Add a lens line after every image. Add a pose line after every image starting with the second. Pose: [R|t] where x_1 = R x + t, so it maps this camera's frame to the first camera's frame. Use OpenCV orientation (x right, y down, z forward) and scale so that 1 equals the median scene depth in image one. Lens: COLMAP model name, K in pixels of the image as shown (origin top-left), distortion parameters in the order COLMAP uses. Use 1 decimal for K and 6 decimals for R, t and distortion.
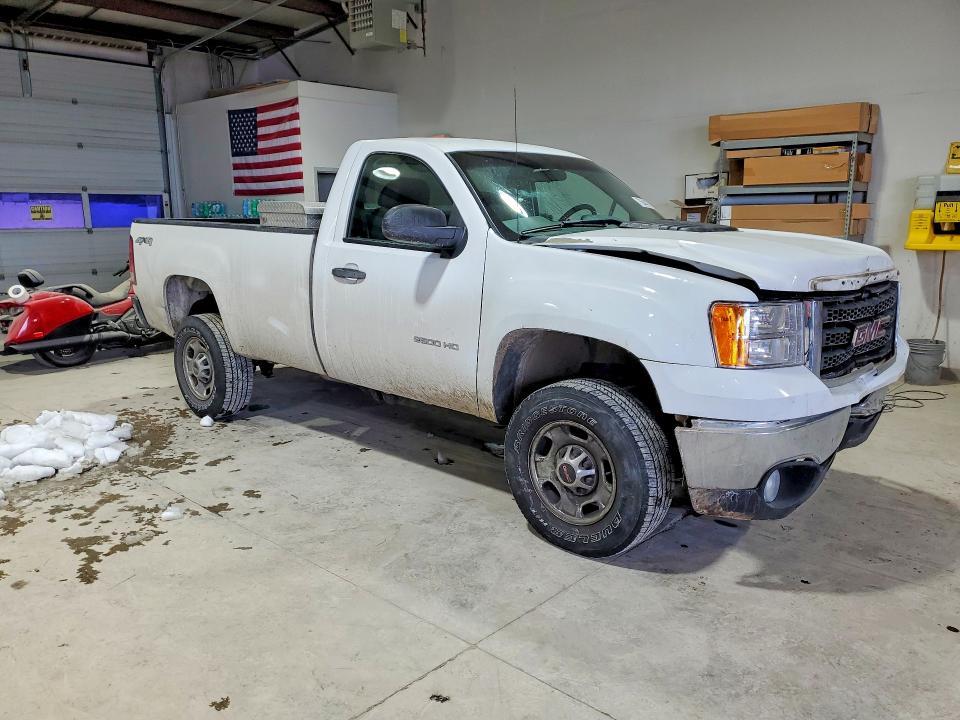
lens RADIAL K [[745.9, 0, 486.4], [0, 745.9, 359.5], [0, 0, 1]] dist [0.006422, 0.016430]
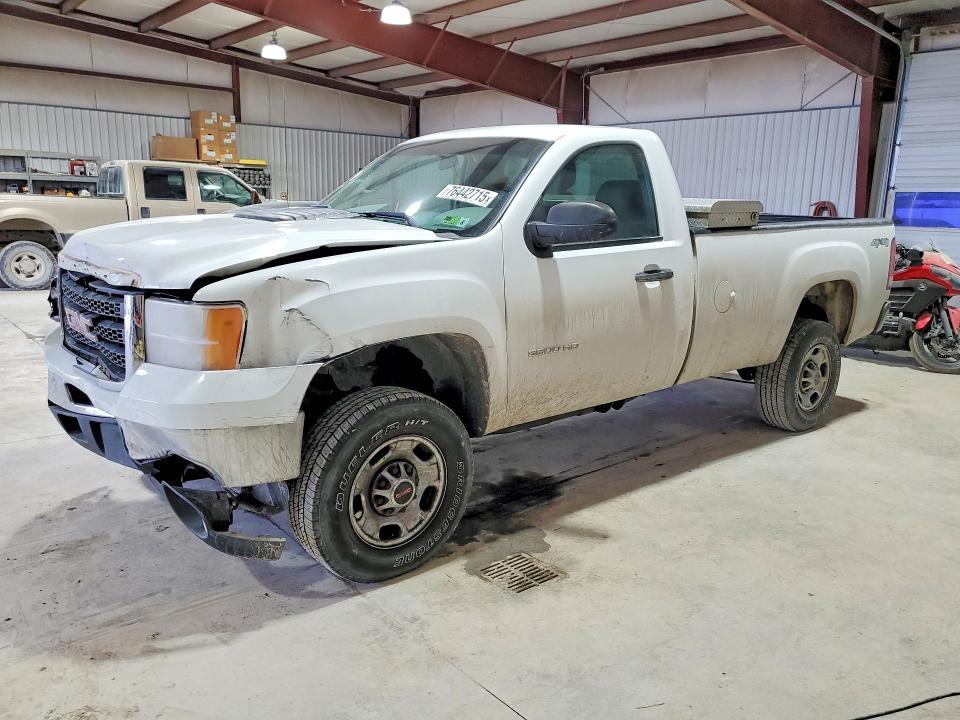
lens RADIAL K [[745.9, 0, 486.4], [0, 745.9, 359.5], [0, 0, 1]] dist [0.006422, 0.016430]
pose [[-0.116527, 0.216058, -0.969402, 1.232029], [-0.214014, 0.947659, 0.236938, -0.293152], [0.969855, 0.235075, -0.064188, 1.413086]]
